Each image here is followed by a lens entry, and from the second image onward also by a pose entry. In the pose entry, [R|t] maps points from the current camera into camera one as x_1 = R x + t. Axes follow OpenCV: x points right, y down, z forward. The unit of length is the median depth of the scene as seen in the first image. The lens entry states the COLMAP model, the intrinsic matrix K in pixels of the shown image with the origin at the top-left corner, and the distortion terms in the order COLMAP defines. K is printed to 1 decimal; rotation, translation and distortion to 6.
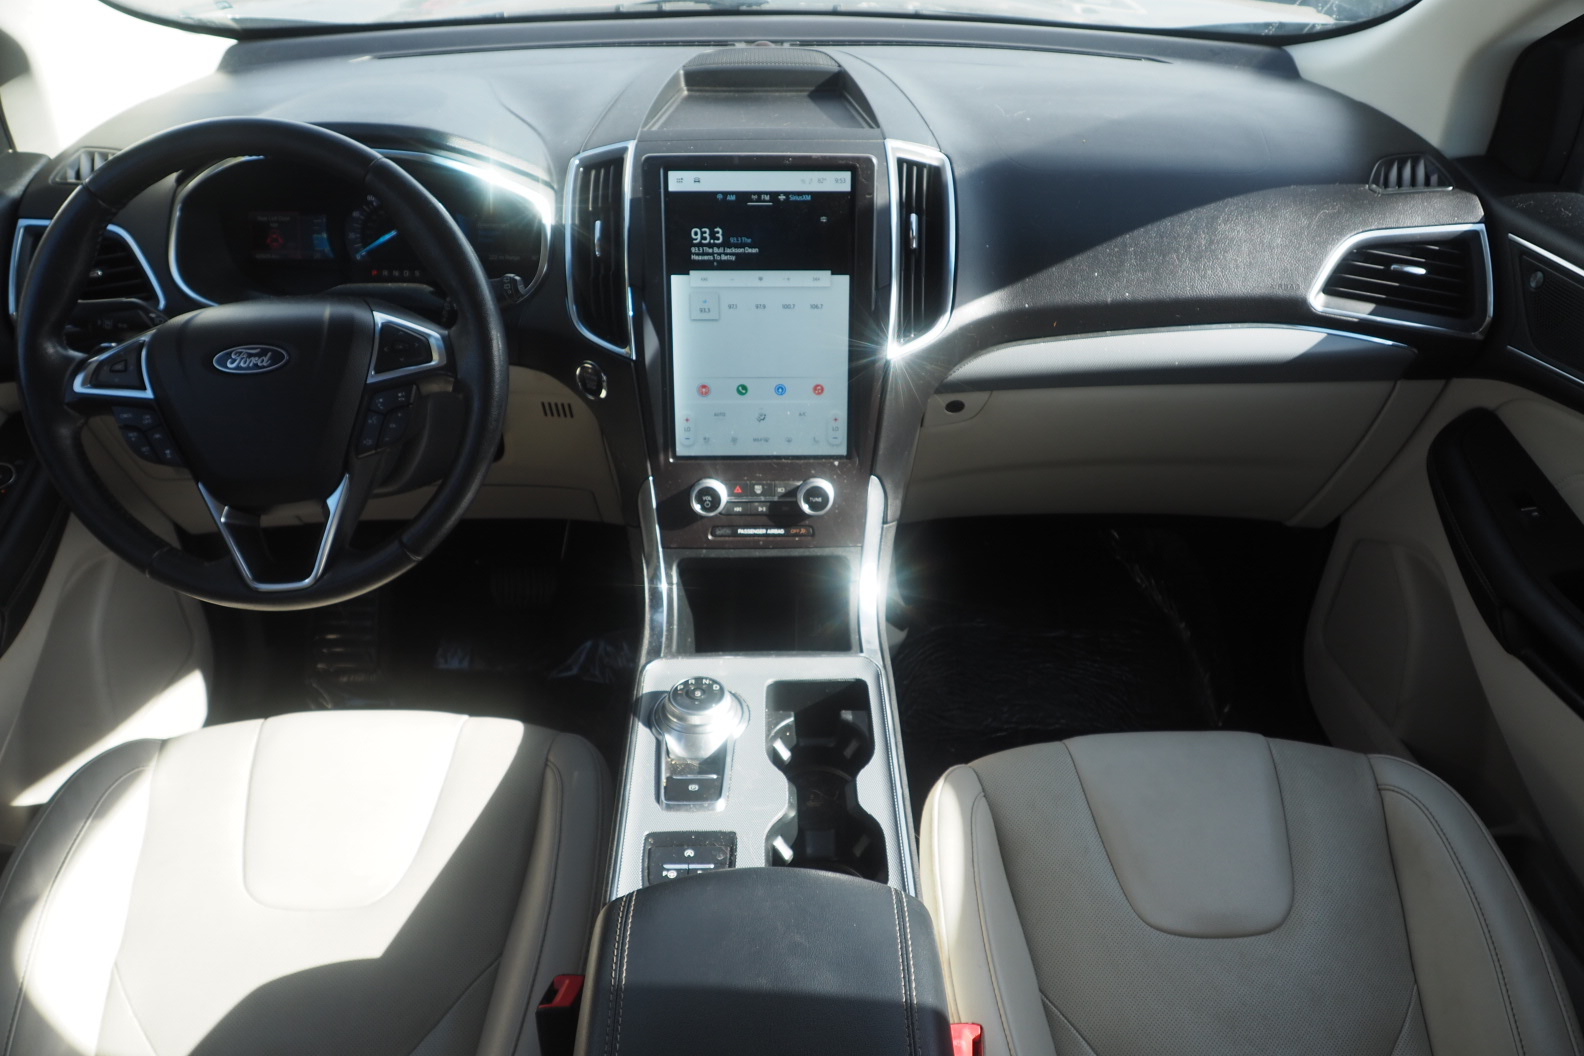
lens RADIAL K [[1117.4, 0, 792.0], [0, 1117.4, 528.0], [0, 0, 1]] dist [-0.034746, 0.000107]
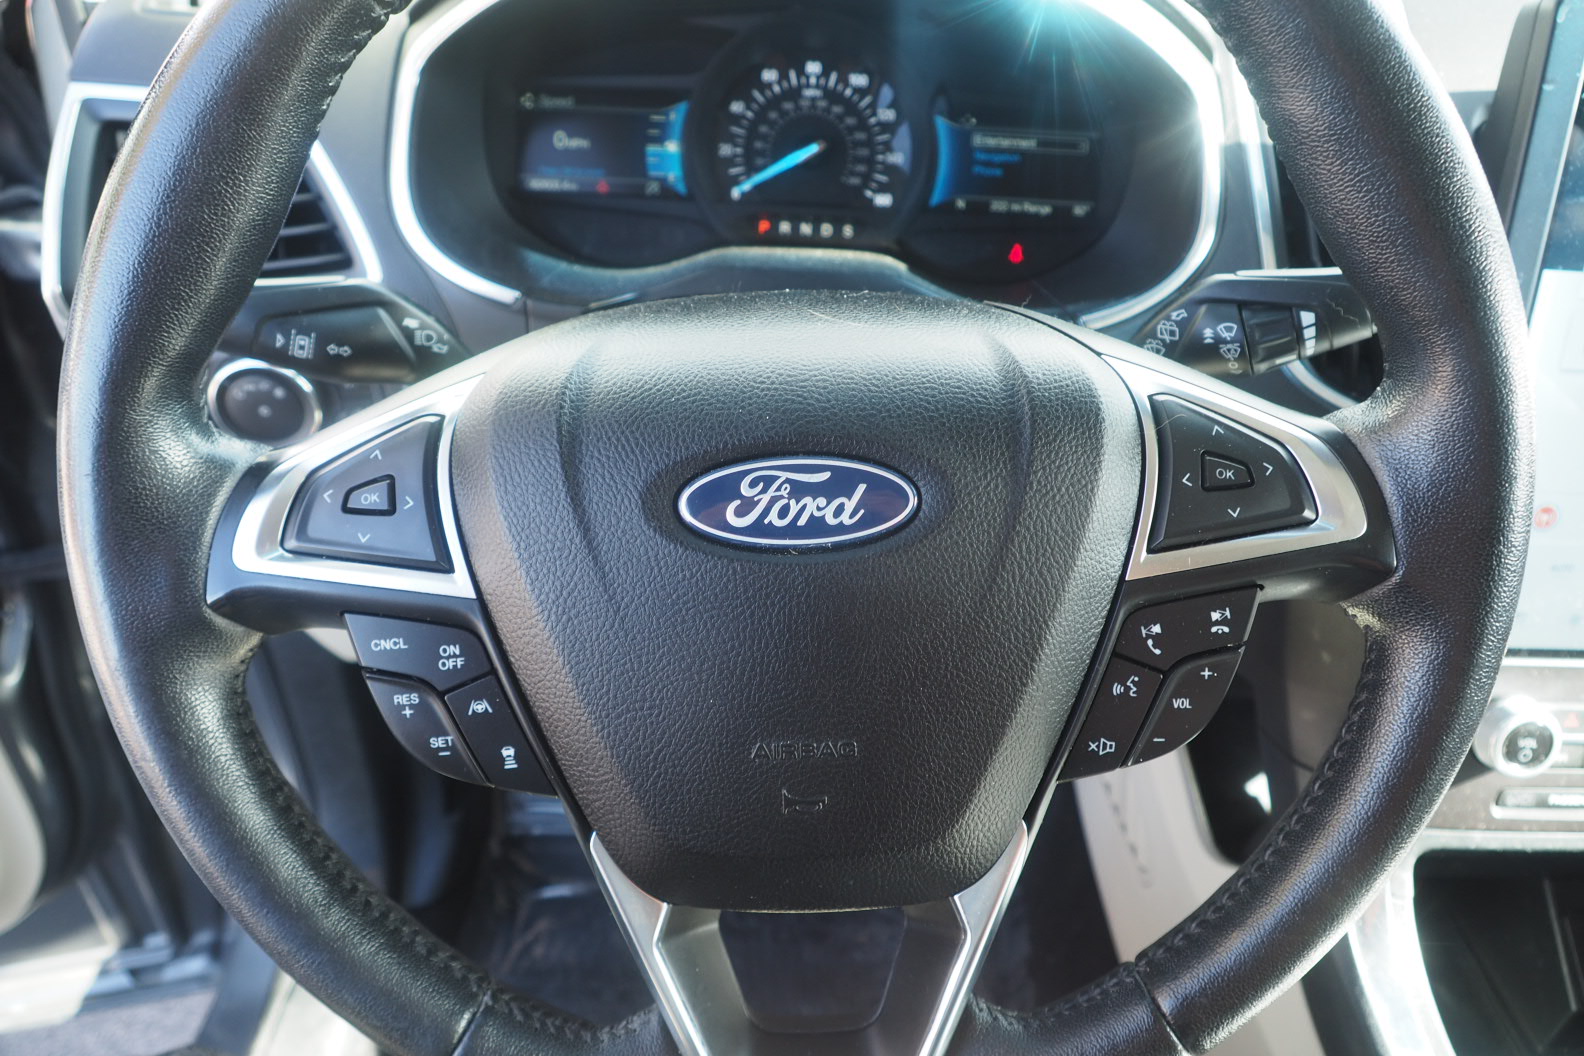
lens RADIAL K [[1116.9, 0, 809.6], [0, 1116.9, 531.0], [0, 0, 1]] dist [-0.044930, -0.000687]
pose [[0.999167, 0.039731, -0.009293, -0.397031], [-0.039312, 0.998360, 0.041613, -0.129652], [0.010931, -0.041213, 0.999091, 0.558595]]
